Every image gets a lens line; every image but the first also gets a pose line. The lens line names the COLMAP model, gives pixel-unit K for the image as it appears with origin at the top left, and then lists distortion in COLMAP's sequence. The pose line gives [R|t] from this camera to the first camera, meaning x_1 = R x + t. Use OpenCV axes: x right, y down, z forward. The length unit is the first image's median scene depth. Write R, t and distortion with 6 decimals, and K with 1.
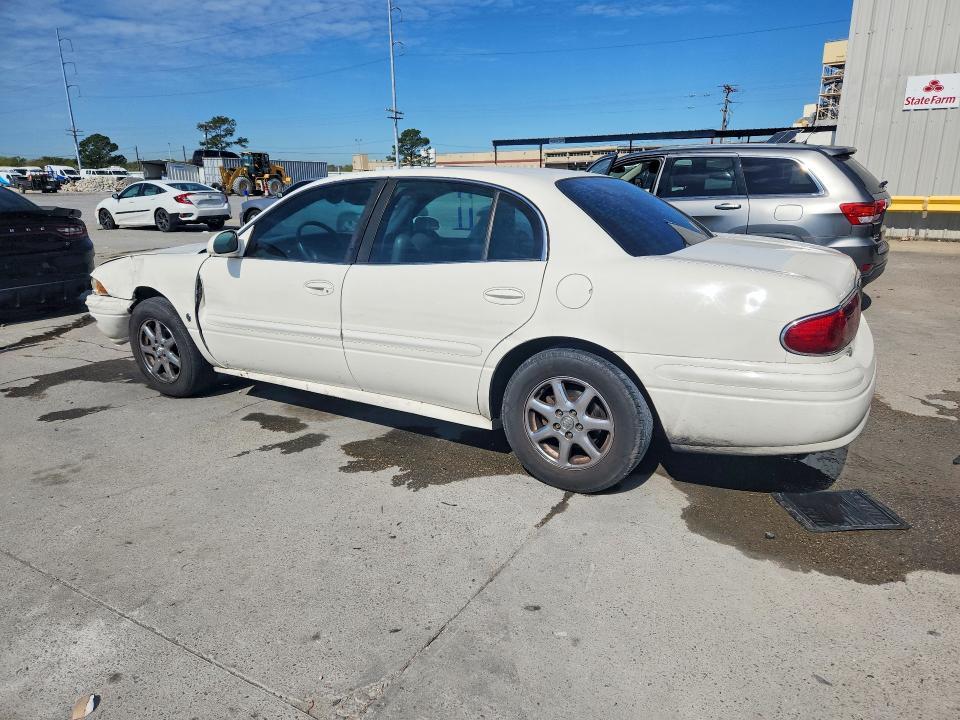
lens RADIAL K [[650.8, 0, 477.4], [0, 650.8, 353.9], [0, 0, 1]] dist [0.076541, -0.072707]
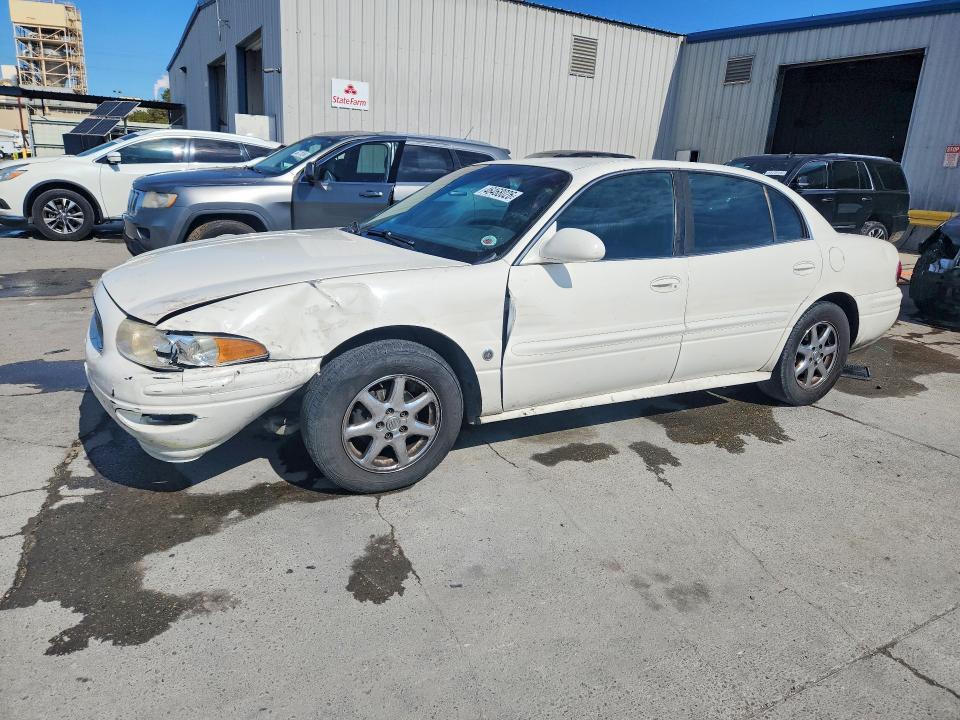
lens RADIAL K [[650.8, 0, 477.4], [0, 650.8, 353.9], [0, 0, 1]] dist [0.076541, -0.072707]
pose [[0.492147, -0.199768, 0.847280, -1.032285], [0.167861, 0.976824, 0.132808, -0.150510], [-0.854174, 0.076864, 0.514275, 0.652053]]
